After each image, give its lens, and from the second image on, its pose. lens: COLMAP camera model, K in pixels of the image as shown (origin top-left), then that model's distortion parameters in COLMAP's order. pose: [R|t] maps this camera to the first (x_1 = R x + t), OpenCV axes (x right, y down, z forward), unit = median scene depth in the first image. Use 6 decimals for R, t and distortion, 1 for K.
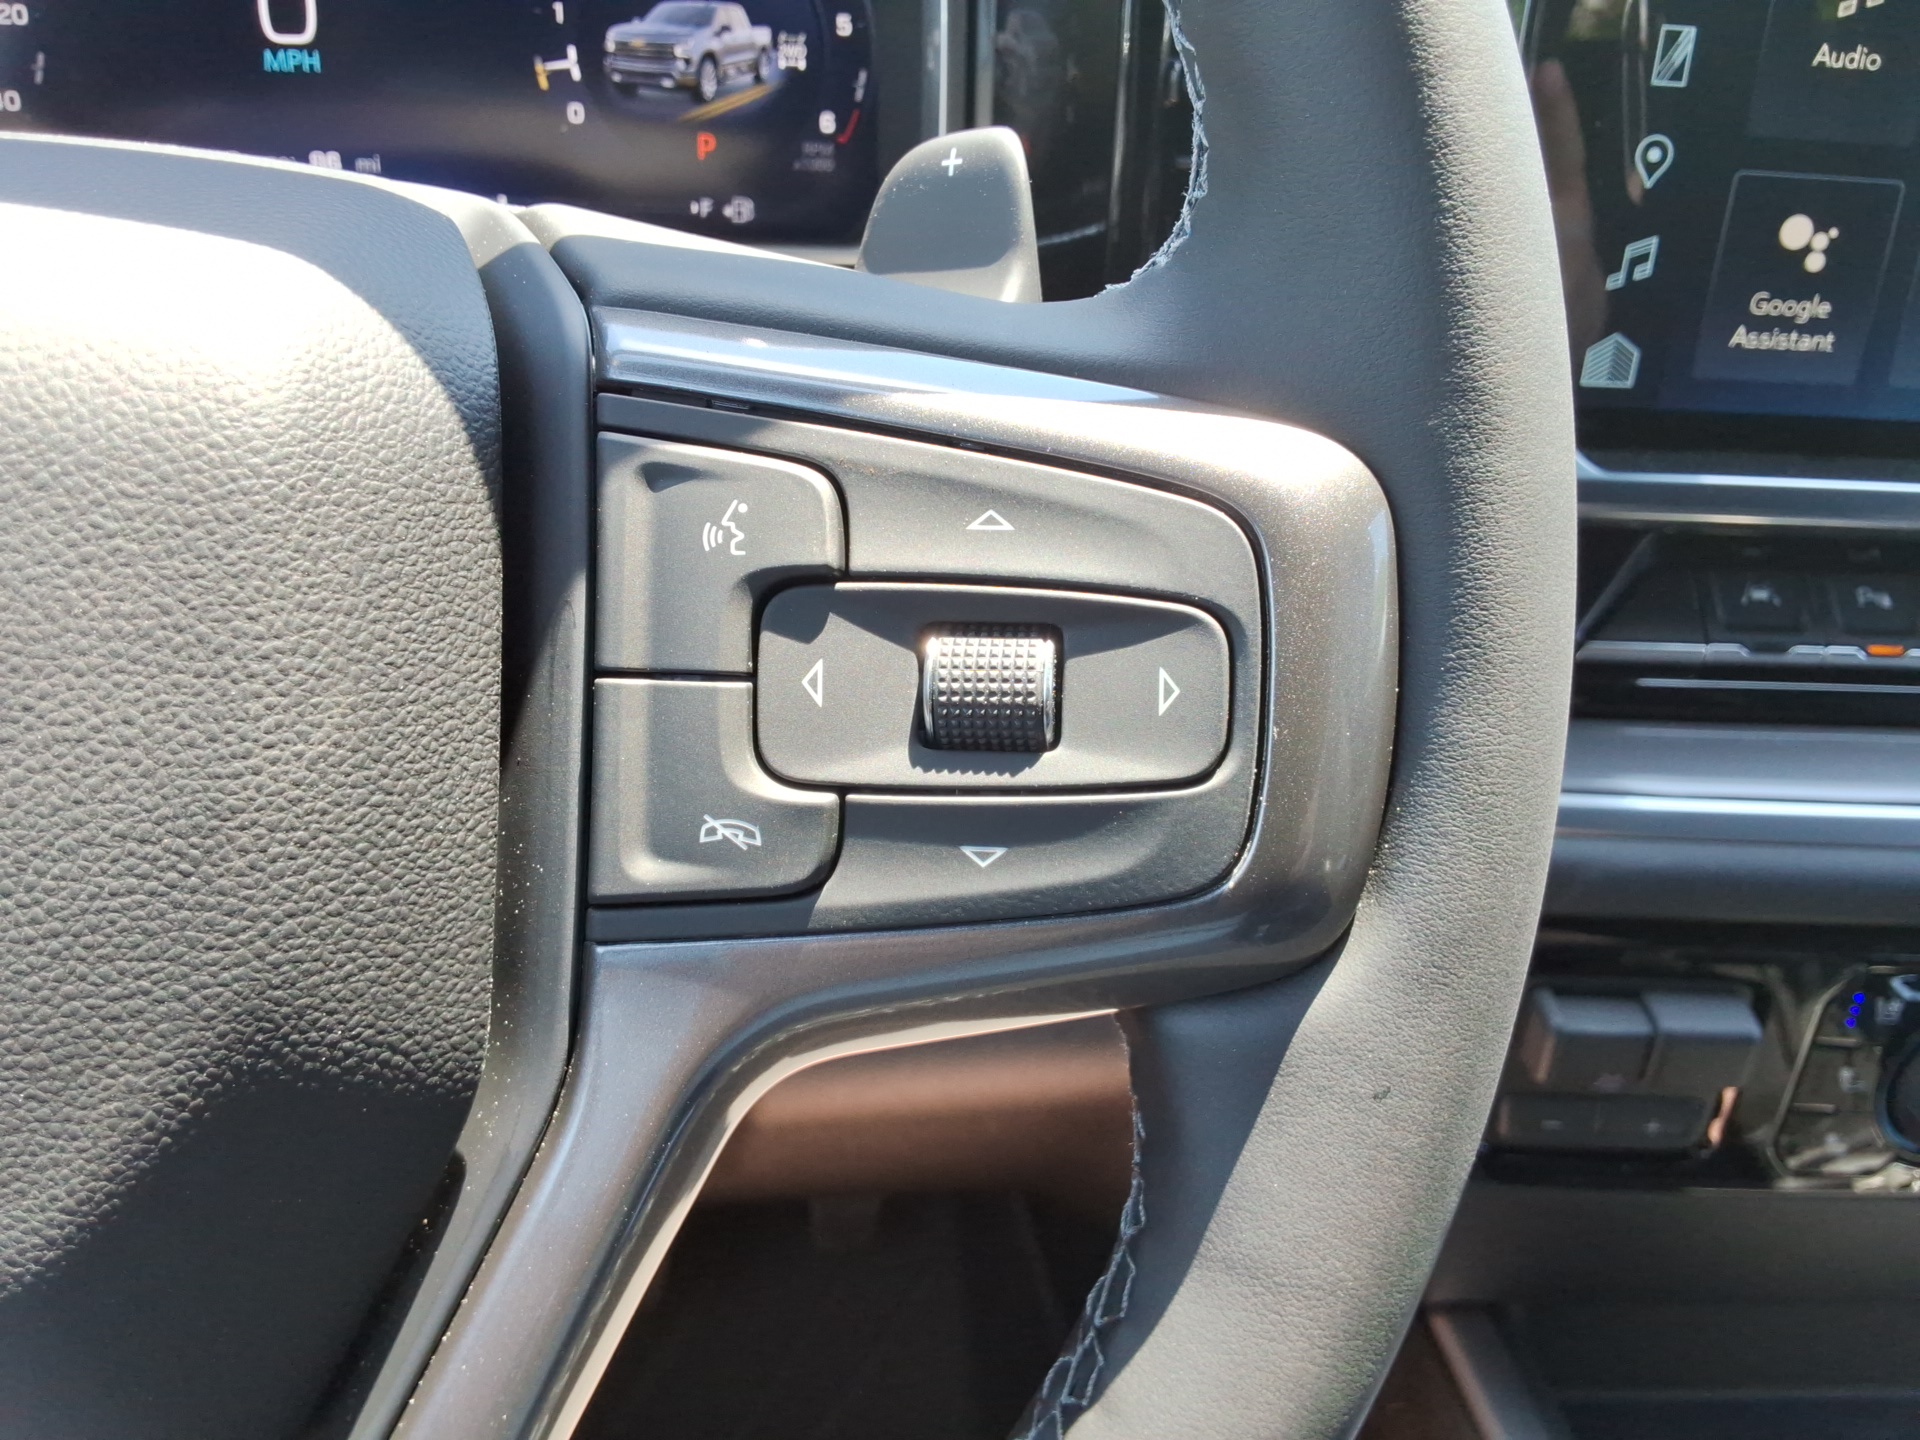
lens RADIAL K [[1600.7, 0, 971.7], [0, 1600.7, 717.3], [0, 0, 1]] dist [0.043848, -0.096771]
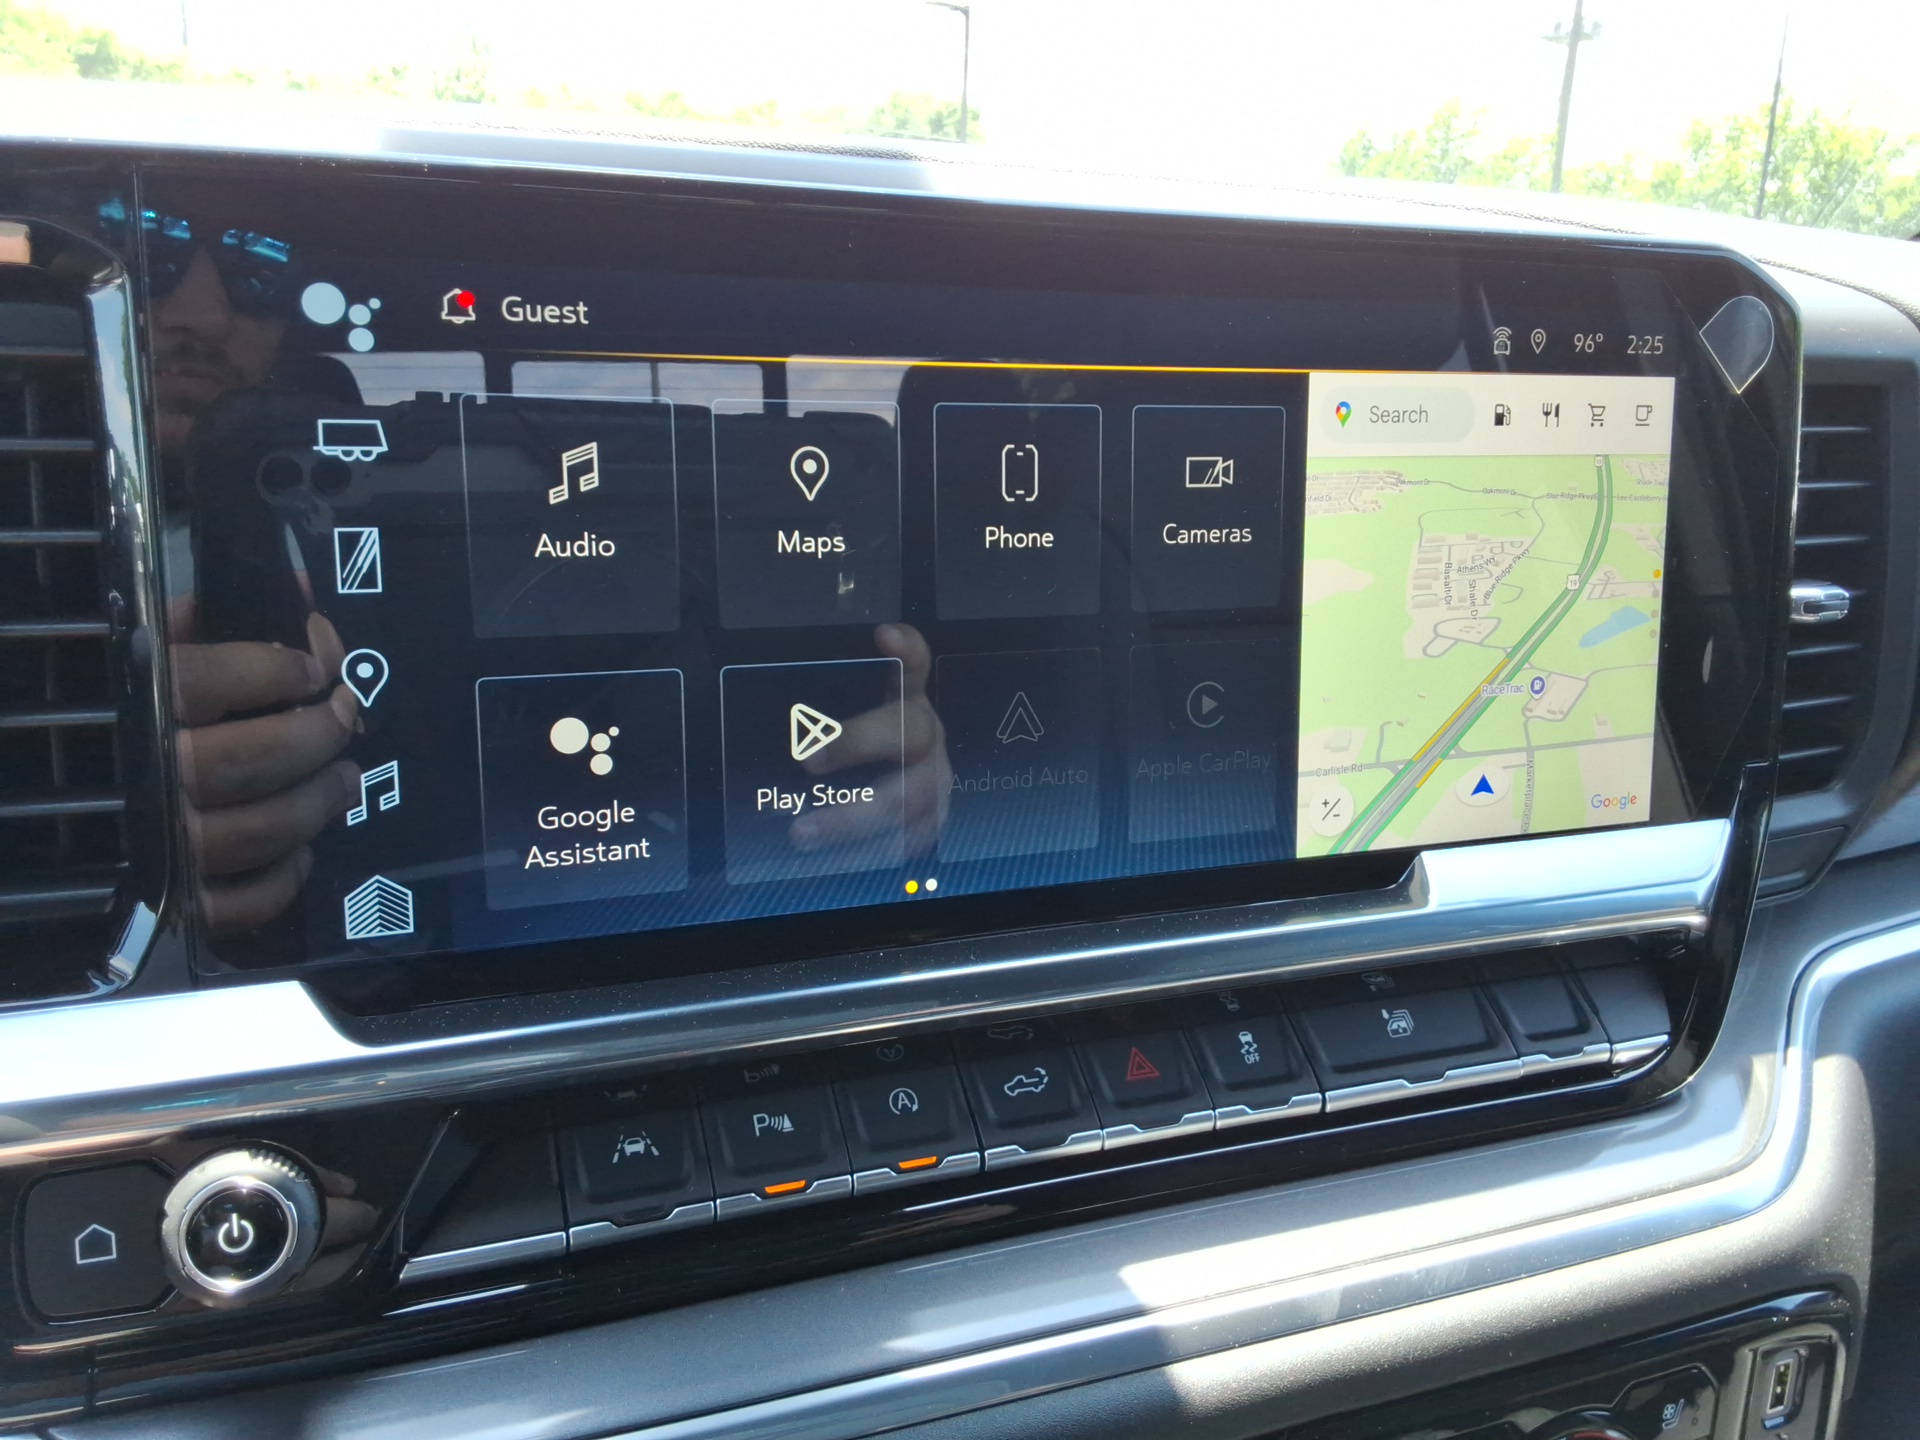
lens RADIAL K [[1555.1, 0, 960.6], [0, 1555.1, 712.2], [0, 0, 1]] dist [0.102490, -0.158279]
pose [[0.935928, -0.101465, 0.337259, 0.423847], [0.185284, 0.956226, -0.226499, -0.081369], [-0.299514, 0.274476, 0.913758, 0.153331]]
